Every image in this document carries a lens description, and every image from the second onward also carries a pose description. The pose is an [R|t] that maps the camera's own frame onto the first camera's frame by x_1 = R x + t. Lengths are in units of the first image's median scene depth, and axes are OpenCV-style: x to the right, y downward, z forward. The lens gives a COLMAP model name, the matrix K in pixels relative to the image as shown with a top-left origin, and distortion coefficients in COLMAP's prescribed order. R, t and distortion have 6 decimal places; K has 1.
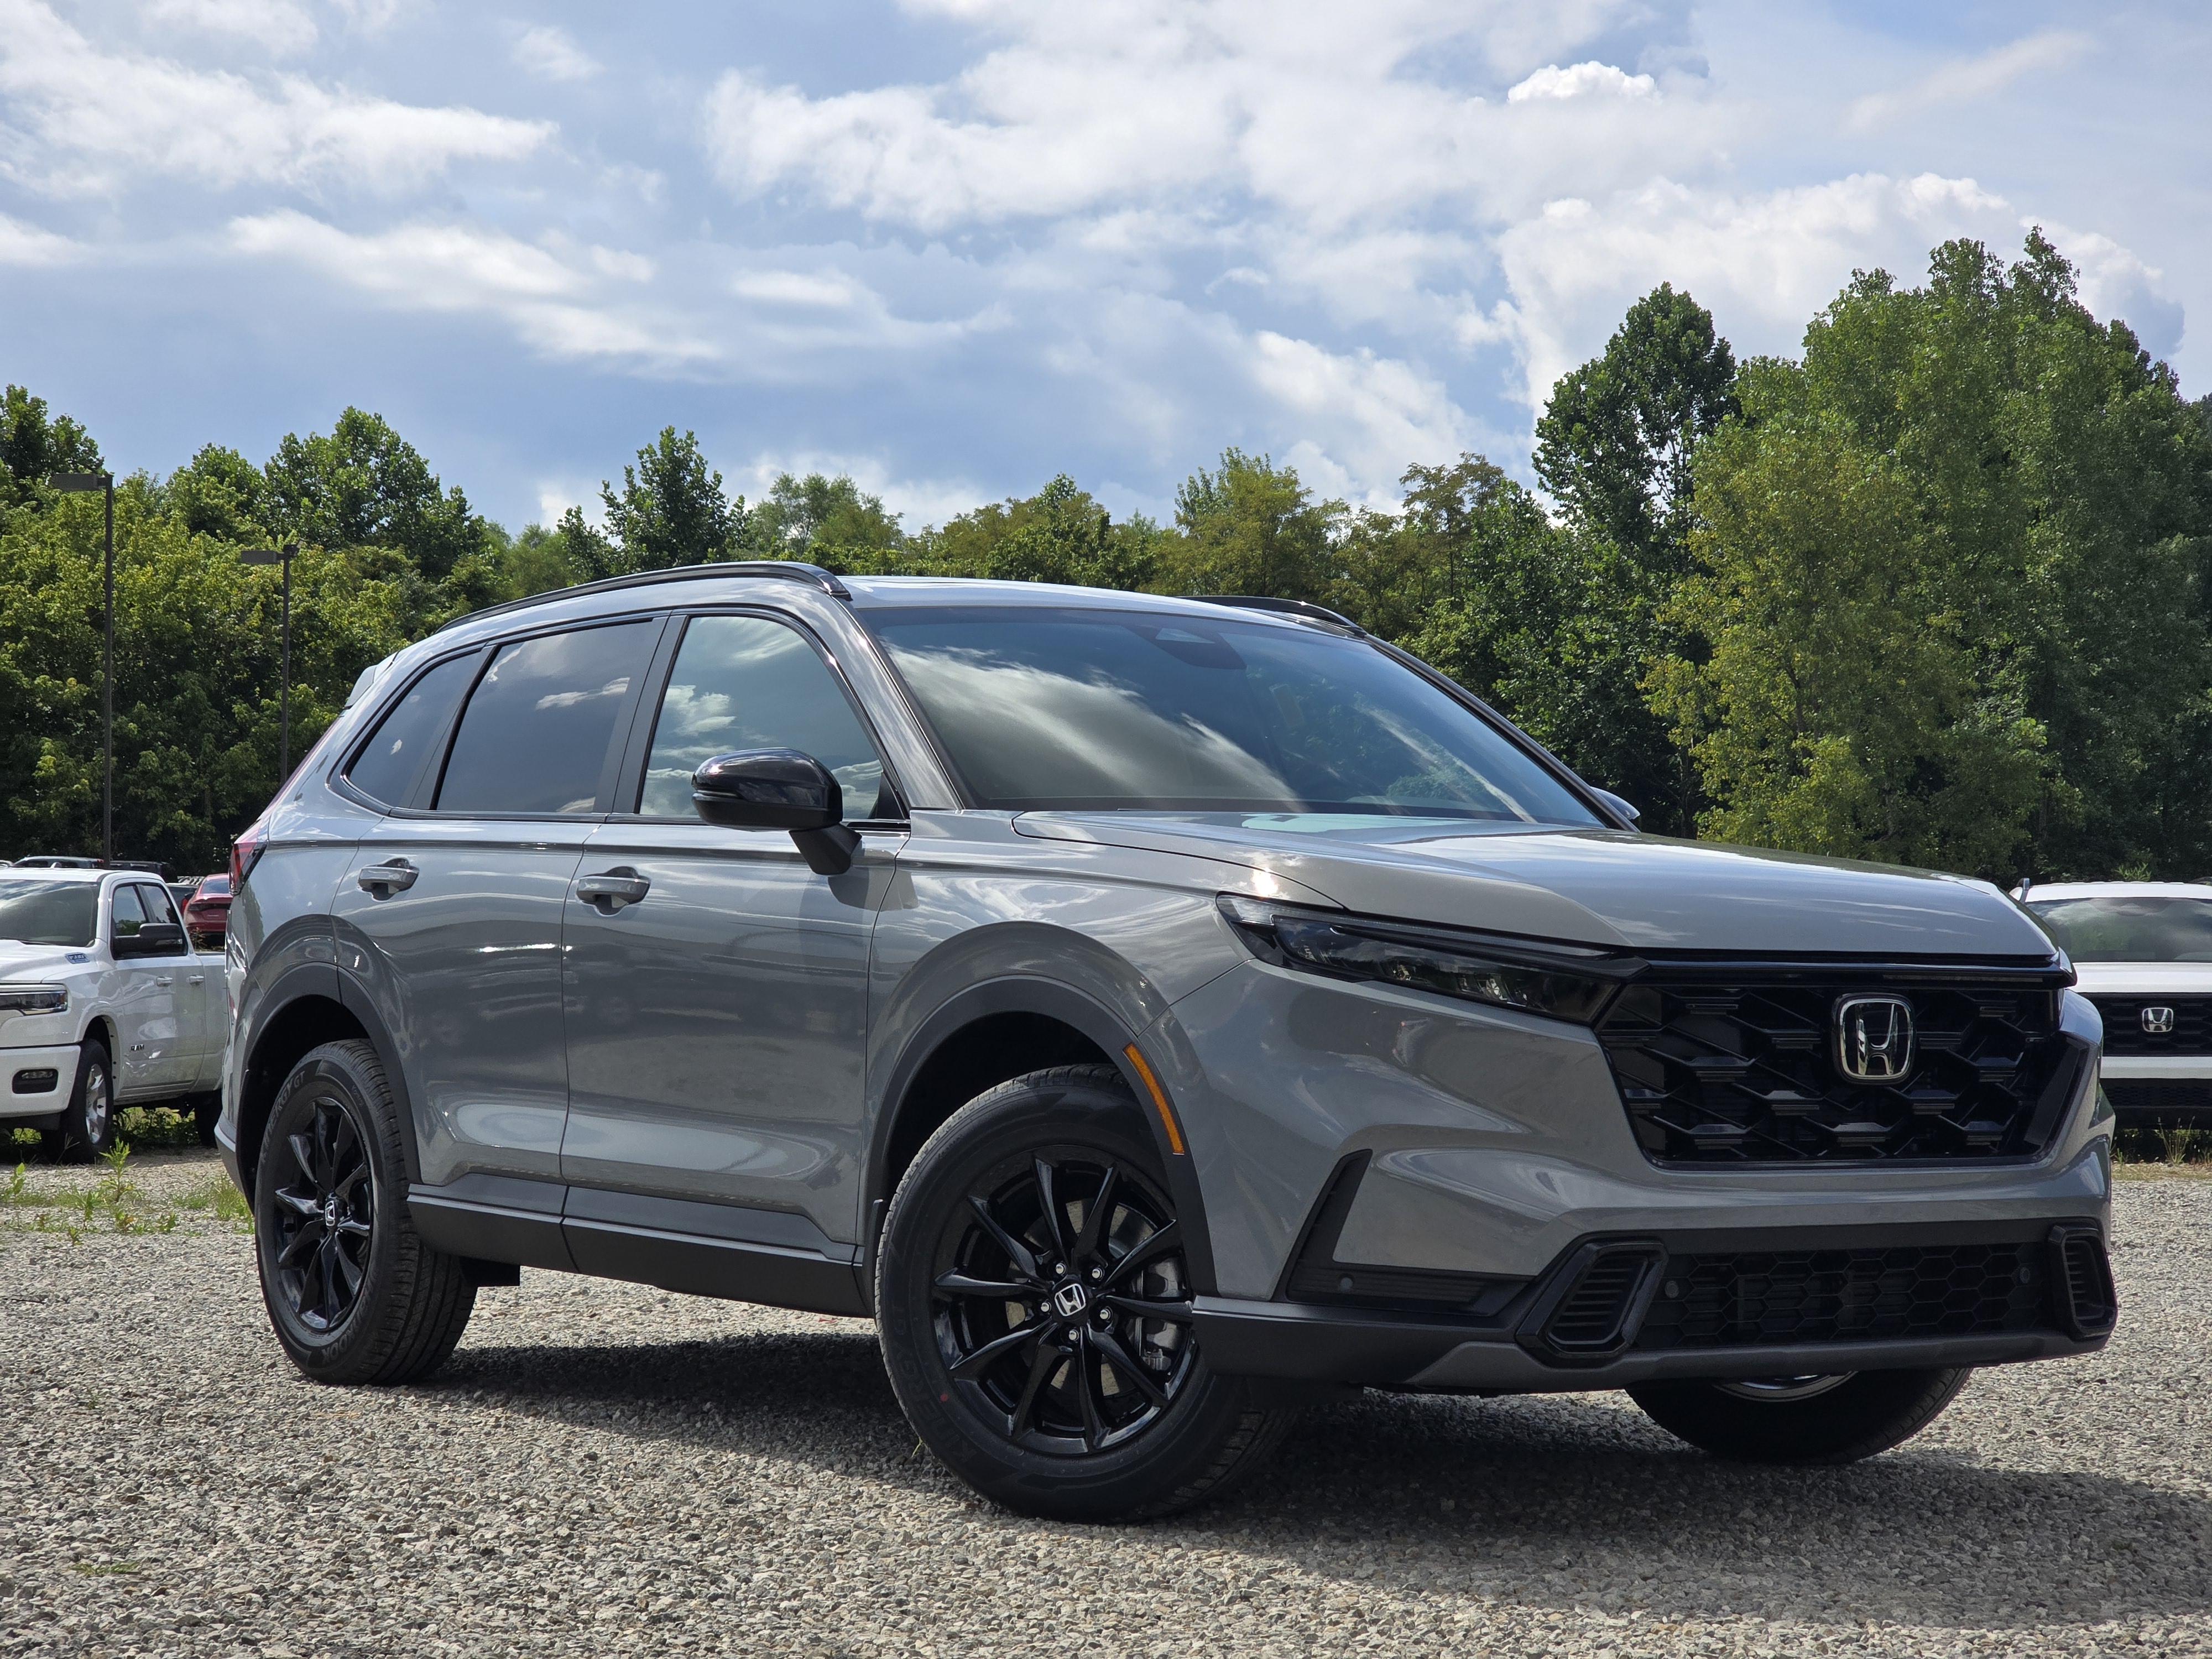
lens RADIAL K [[4426.1, 0, 1106.4], [0, 4426.1, 830.6], [0, 0, 1]] dist [-0.093028, 0.000000]
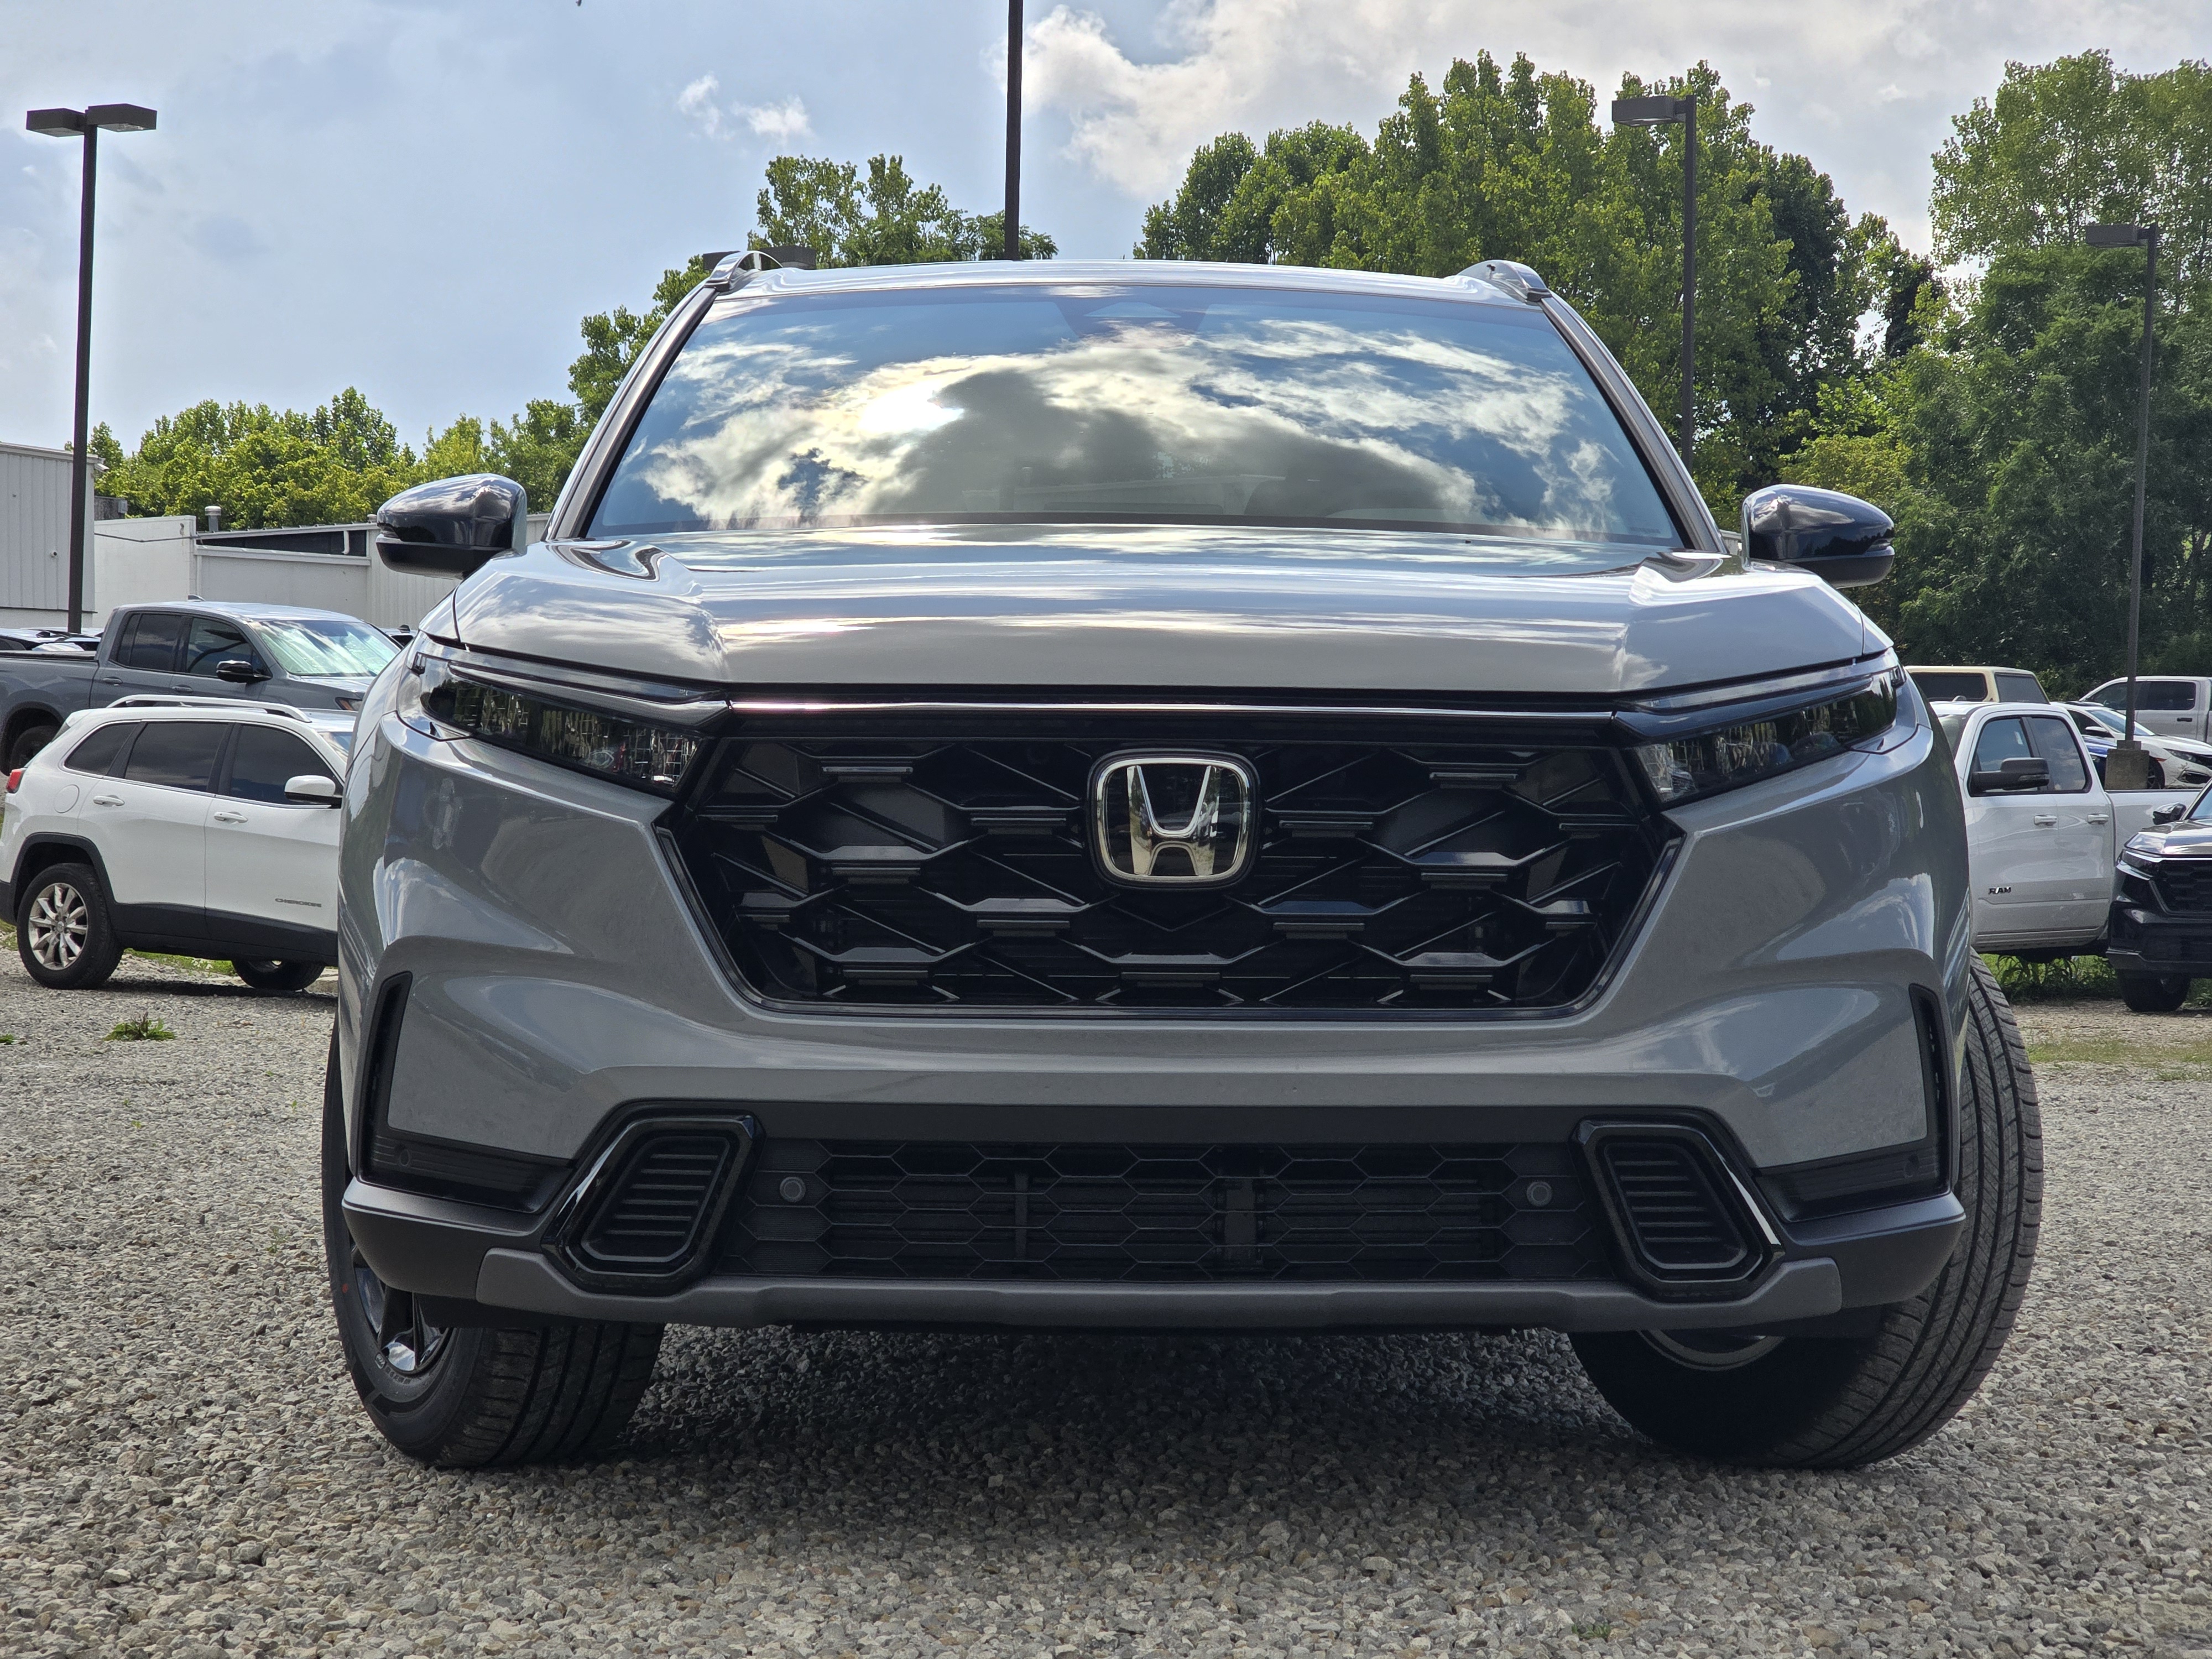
lens RADIAL K [[4426.1, 0, 1106.1], [0, 4426.1, 830.0], [0, 0, 1]] dist [-0.093028, 0.000000]
pose [[0.816939, -0.006285, -0.576689, 0.544404], [0.024022, 0.999444, 0.023137, 0.033697], [0.576223, -0.032755, 0.816636, 0.465069]]
